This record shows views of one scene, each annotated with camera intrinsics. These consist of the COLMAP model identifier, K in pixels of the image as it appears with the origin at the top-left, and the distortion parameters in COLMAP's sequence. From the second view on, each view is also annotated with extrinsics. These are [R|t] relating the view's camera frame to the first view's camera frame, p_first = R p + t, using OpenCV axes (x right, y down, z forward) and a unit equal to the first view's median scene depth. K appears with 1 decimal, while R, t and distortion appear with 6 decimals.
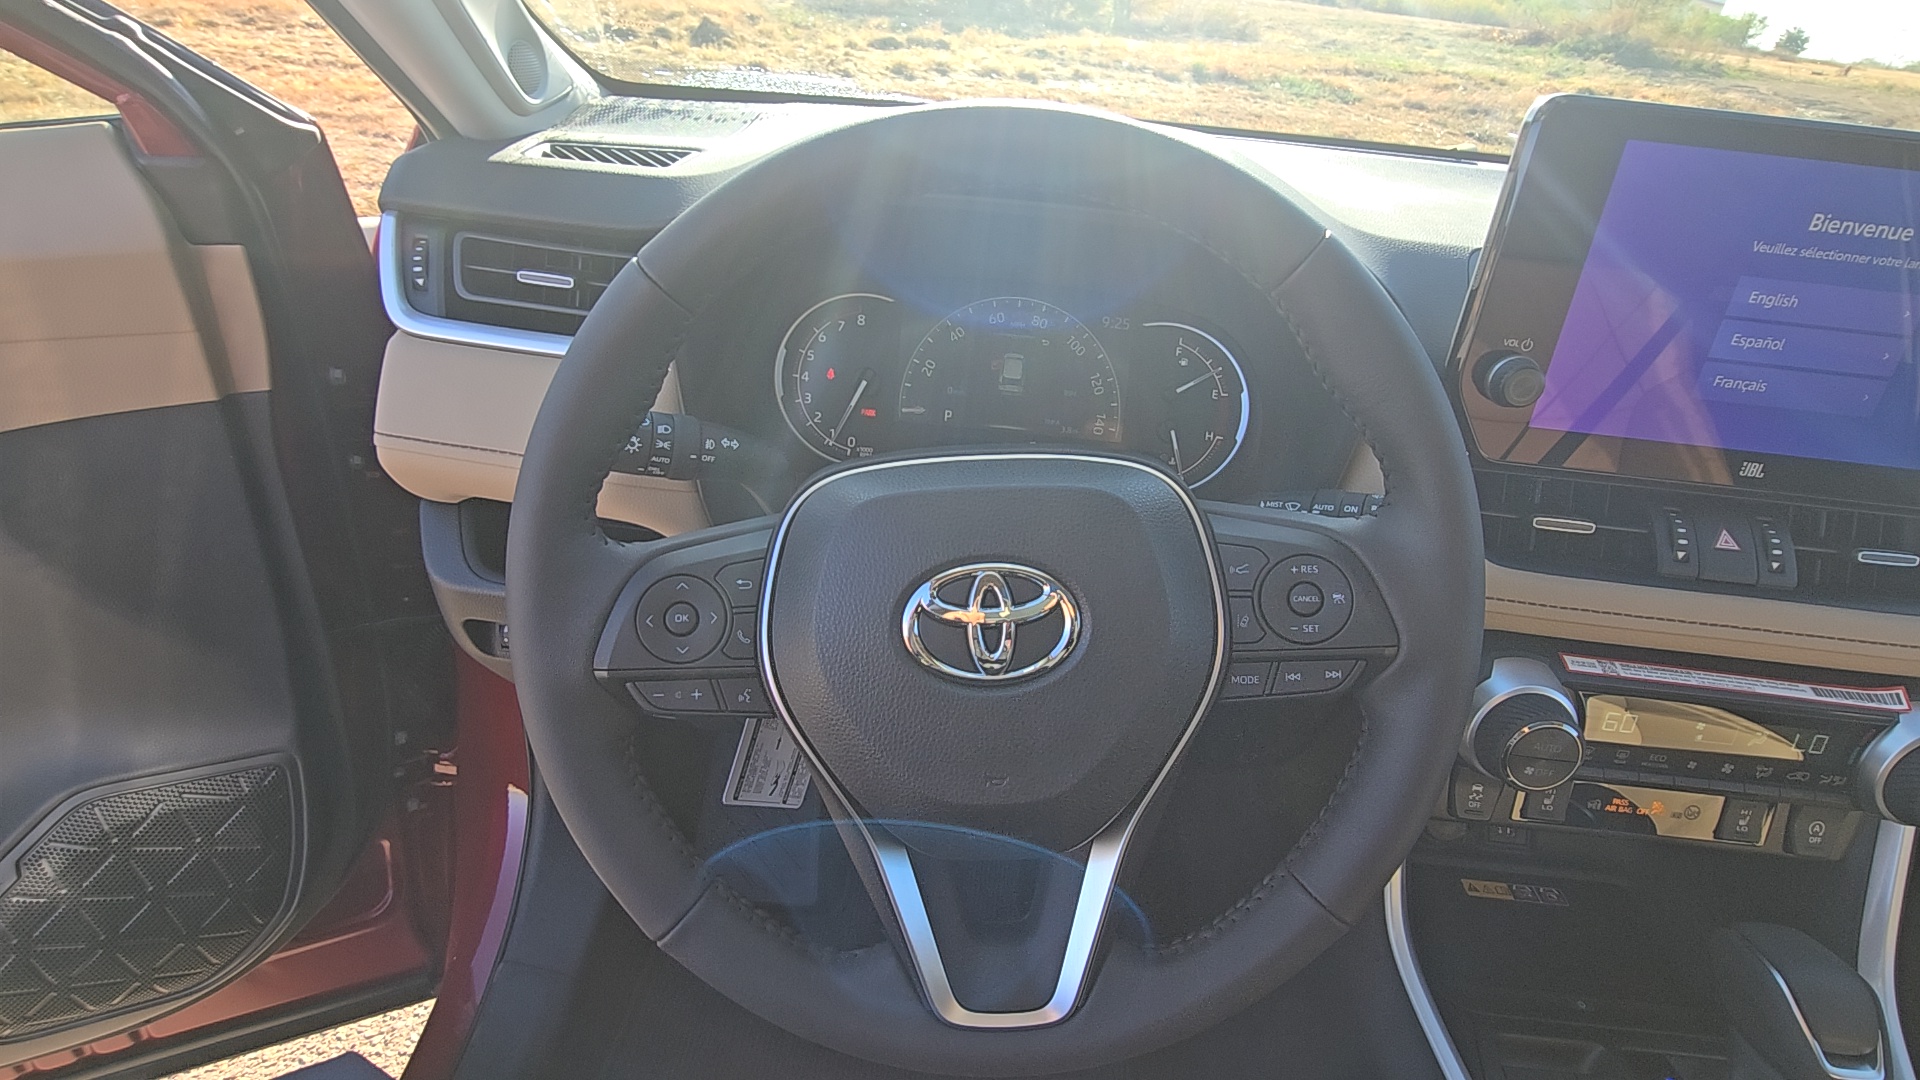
lens RADIAL K [[989.8, 0, 970.9], [0, 989.8, 542.4], [0, 0, 1]] dist [0.003833, 0.000334]
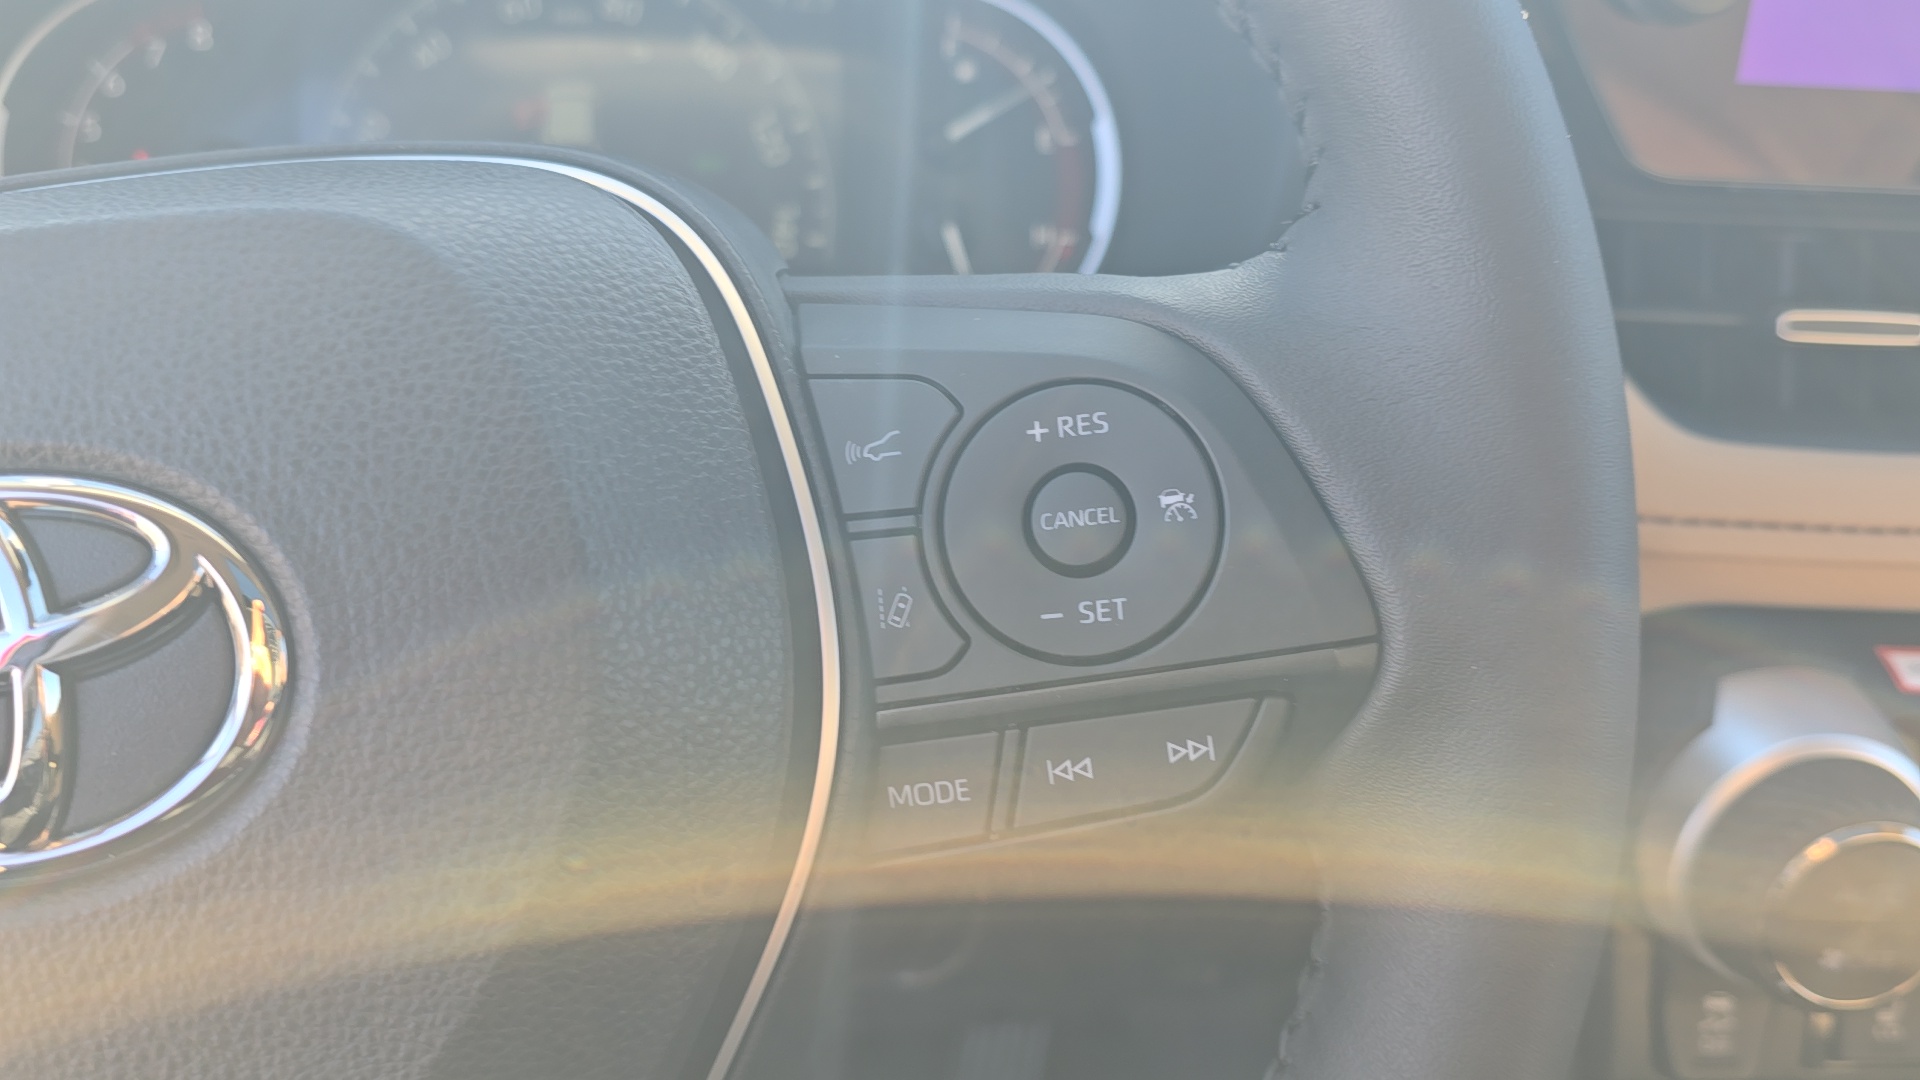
lens RADIAL K [[1696.9, 0, 957.2], [0, 1696.9, 570.3], [0, 0, 1]] dist [-0.005635, 0.003483]
pose [[0.995119, -0.089301, 0.042004, 0.206131], [0.090124, 0.995765, -0.018142, 0.059557], [-0.040206, 0.021839, 0.998953, 0.347155]]
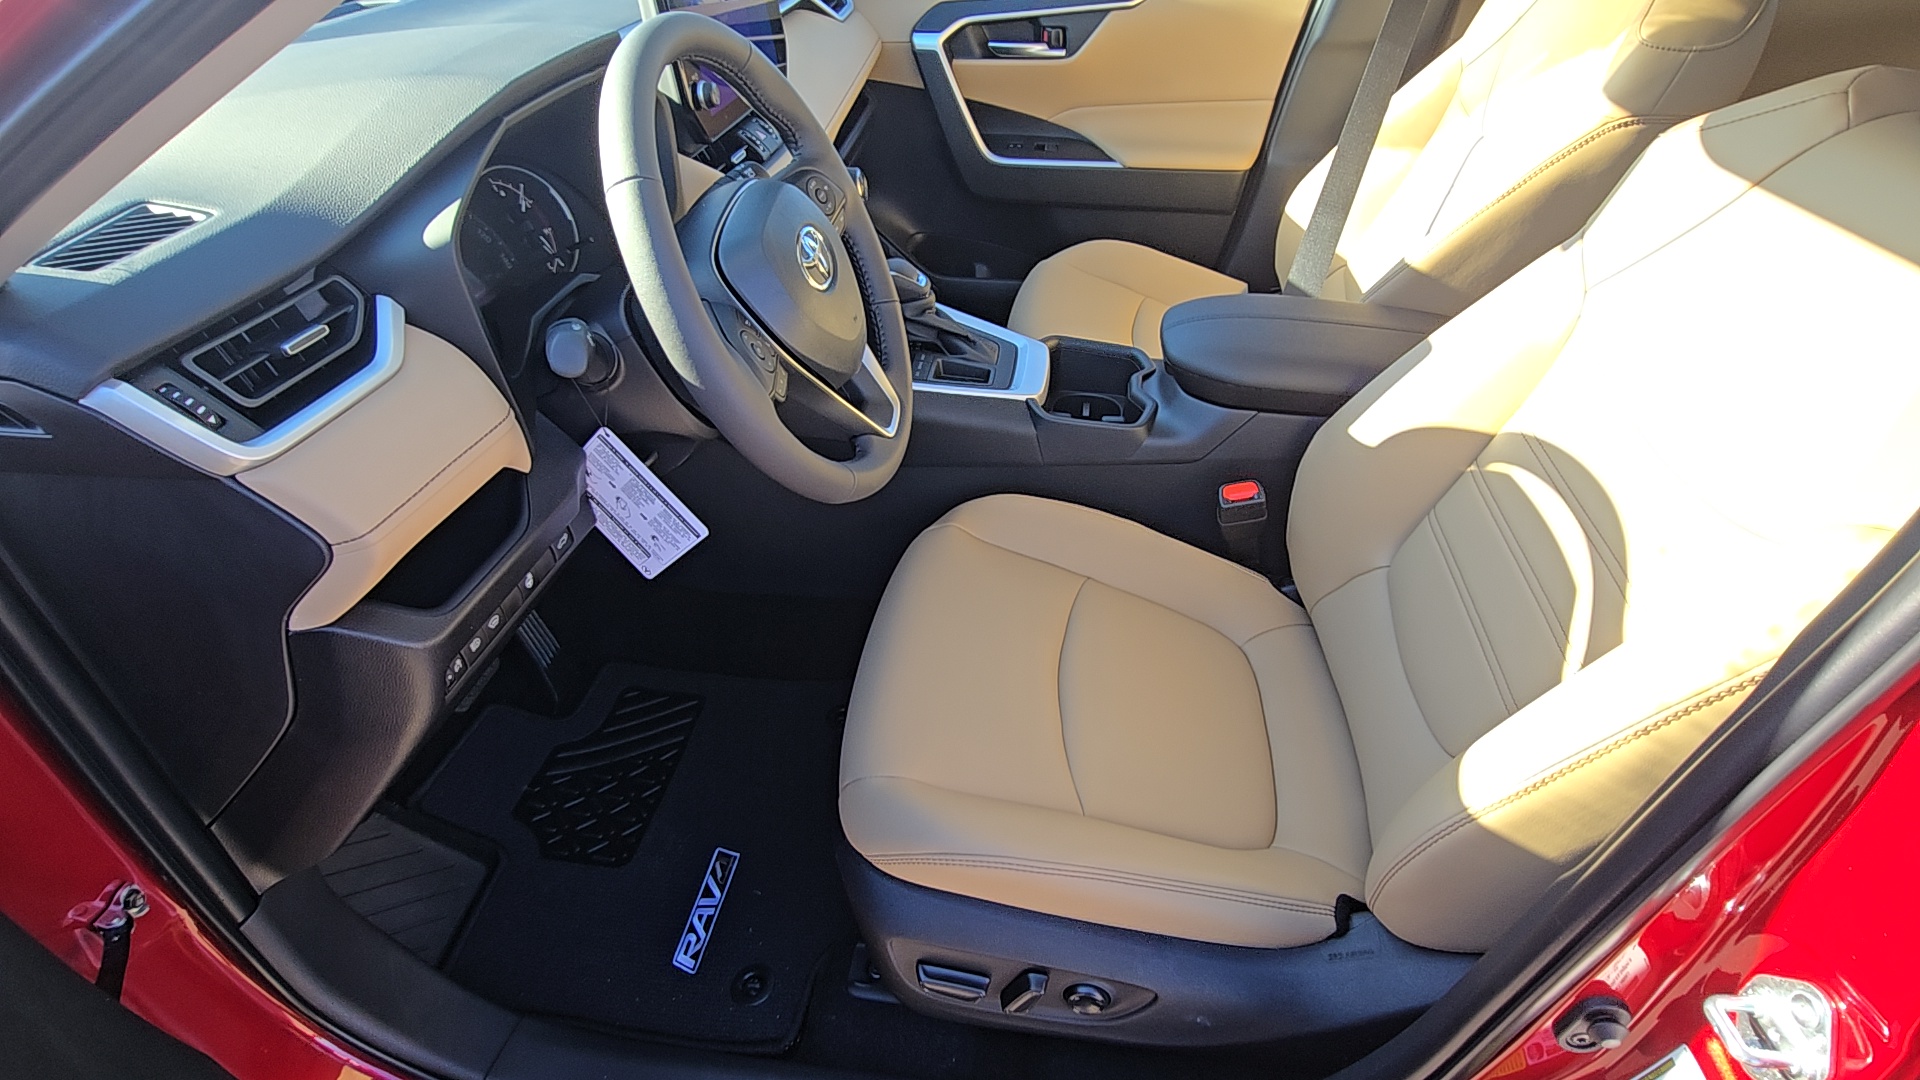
lens RADIAL K [[989.8, 0, 970.9], [0, 989.8, 542.4], [0, 0, 1]] dist [0.003833, 0.000334]
pose [[0.064303, -0.668316, 0.741093, -1.397283], [0.499576, 0.664432, 0.555836, -0.382736], [-0.863880, 0.334491, 0.376599, 0.095255]]
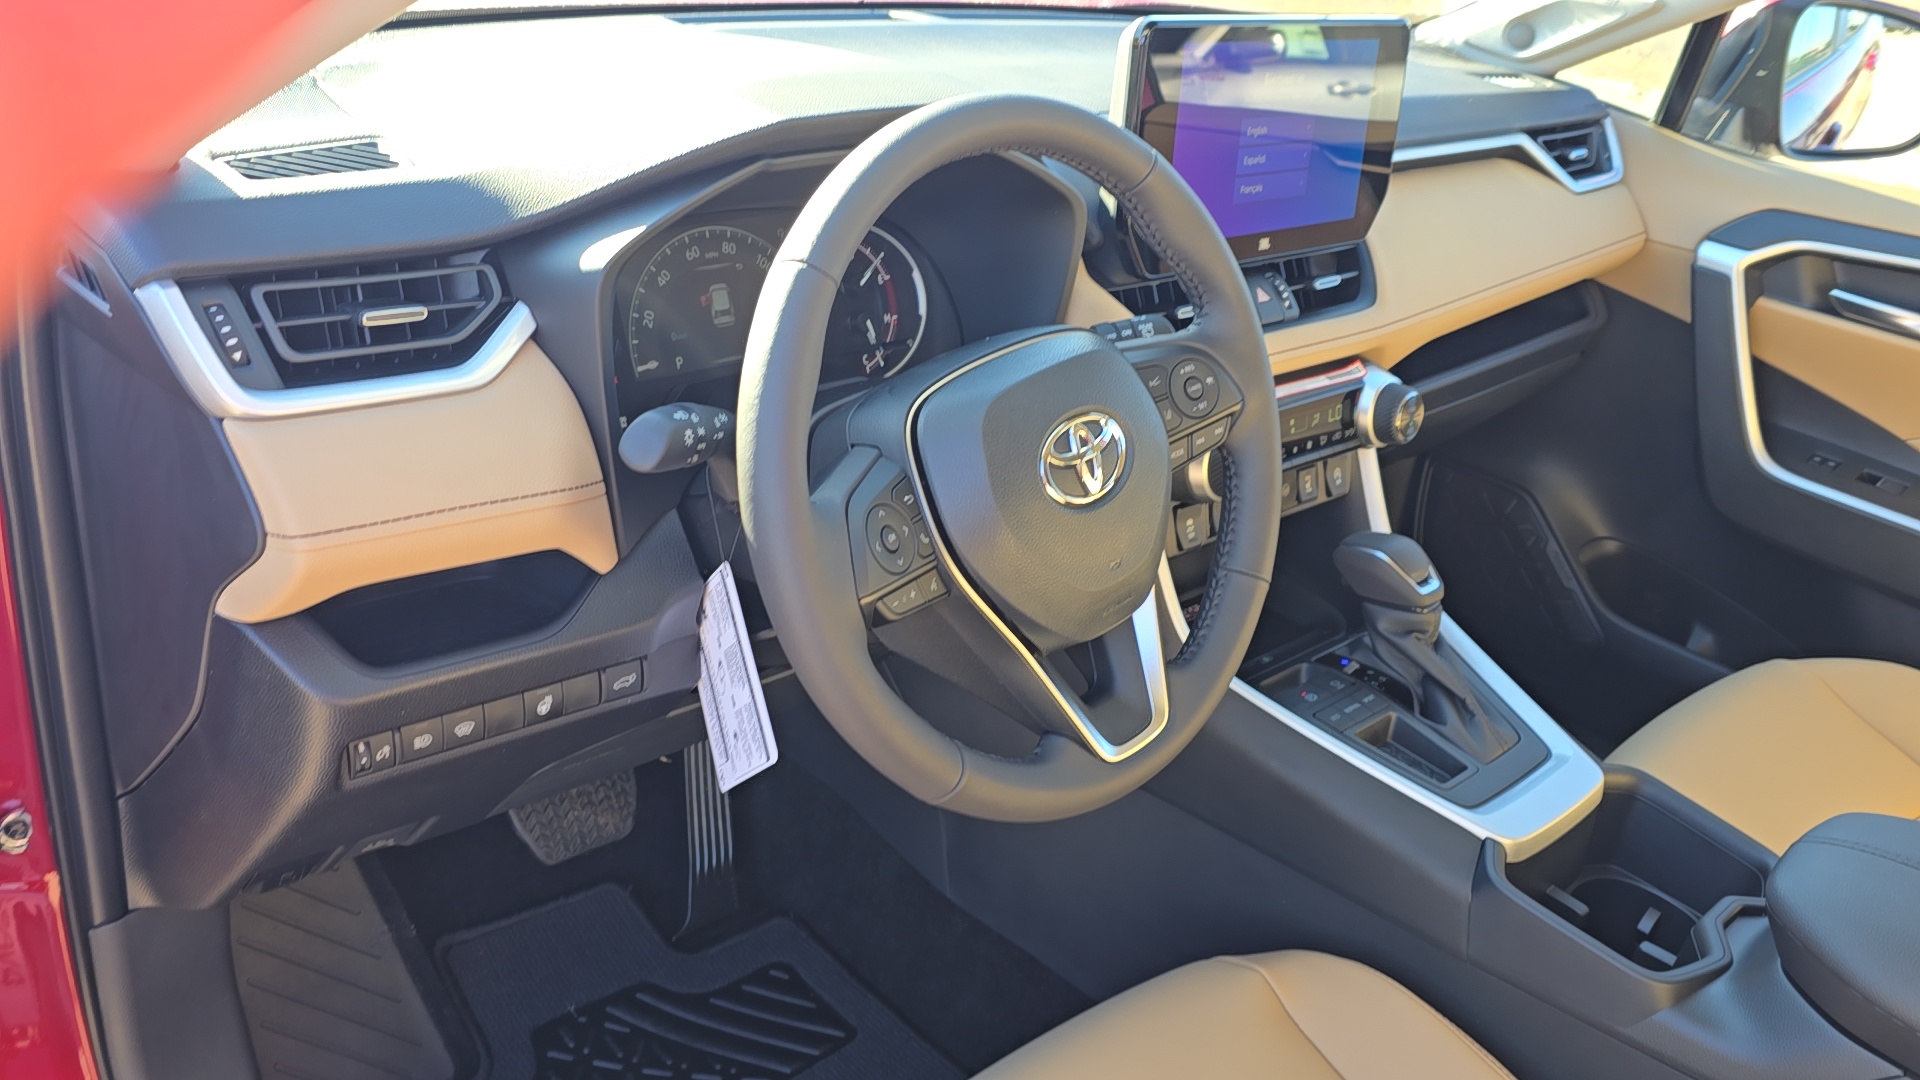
lens RADIAL K [[1621.1, 0, 969.2], [0, 1621.1, 535.1], [0, 0, 1]] dist [0.000568, 0.003380]
pose [[0.679792, -0.323087, 0.658406, -1.182960], [0.307210, 0.940625, 0.144385, -0.144399], [-0.665962, 0.104117, 0.738684, -0.413146]]
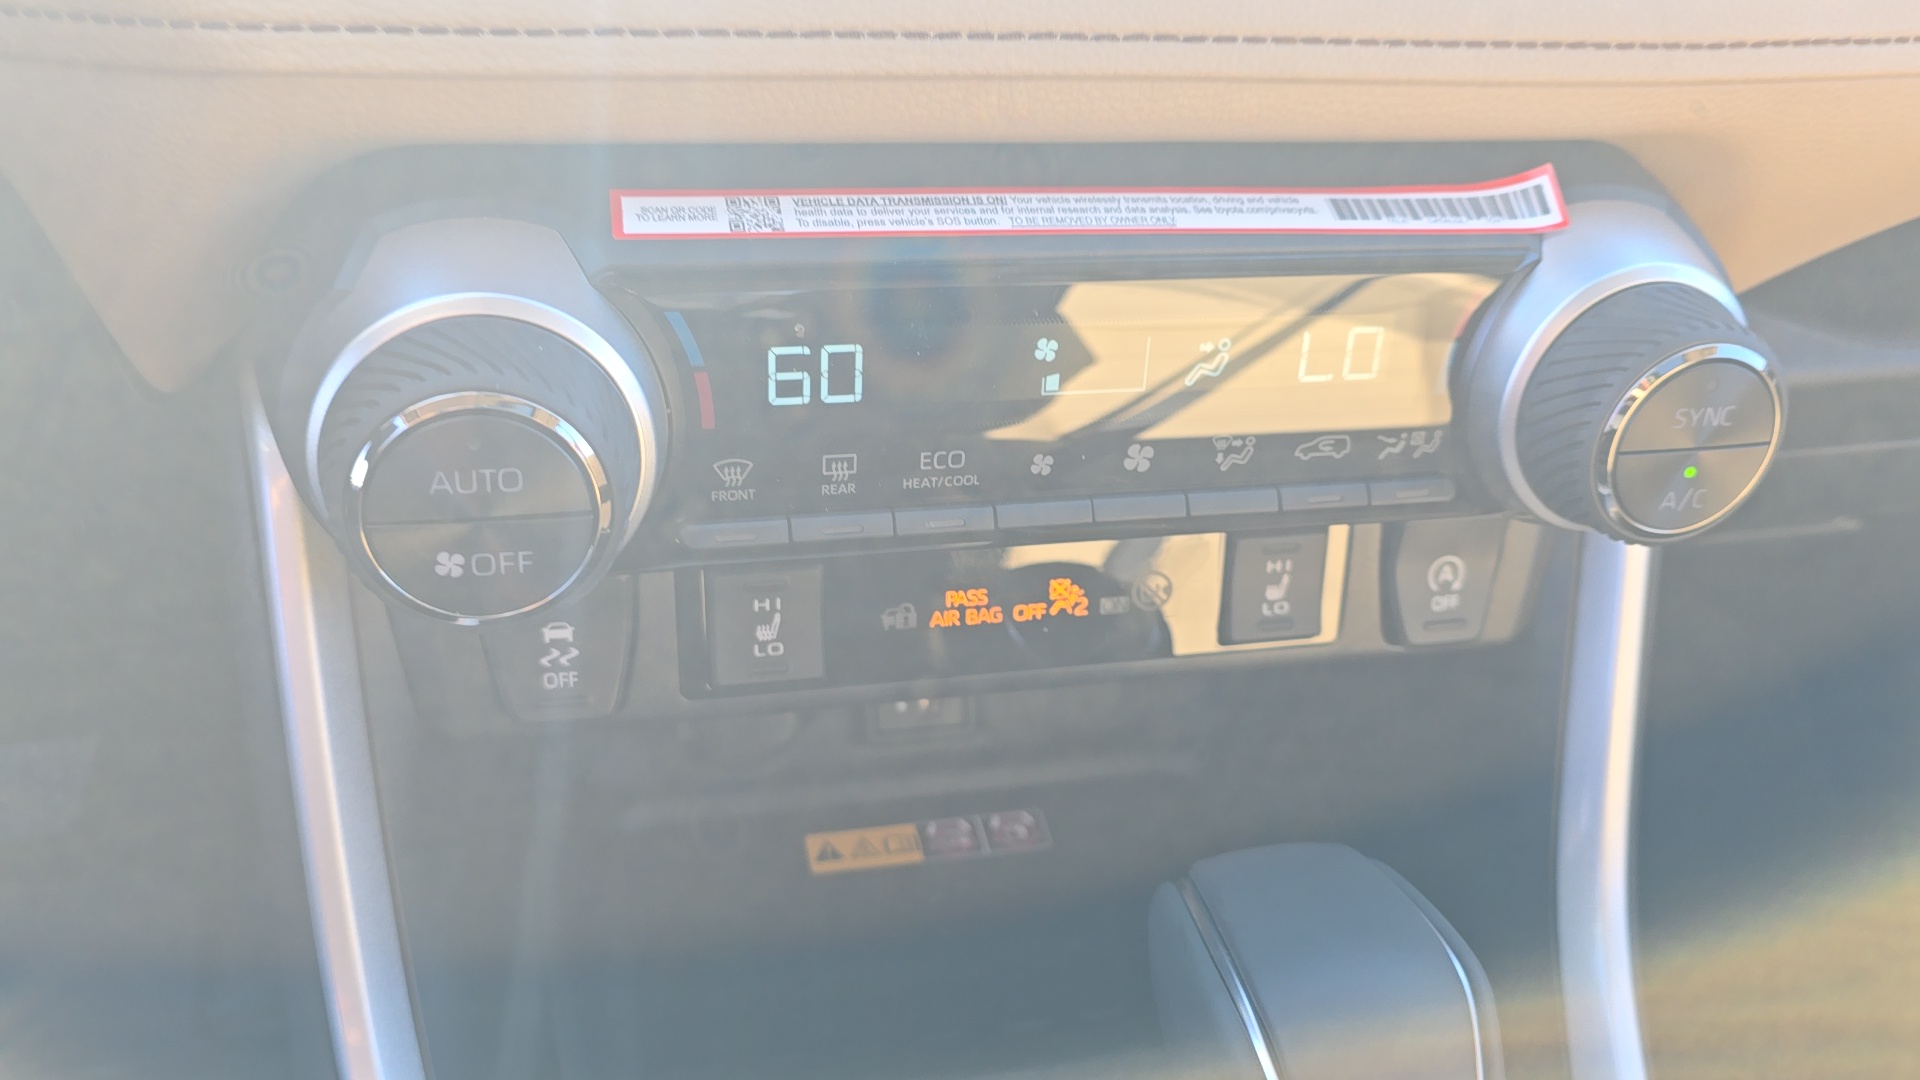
lens RADIAL K [[1696.9, 0, 957.2], [0, 1696.9, 570.3], [0, 0, 1]] dist [-0.005635, 0.003483]
pose [[0.960626, -0.174861, 0.215921, 0.553194], [0.136911, 0.974133, 0.179777, 0.146214], [-0.241772, -0.143136, 0.959718, 0.417051]]
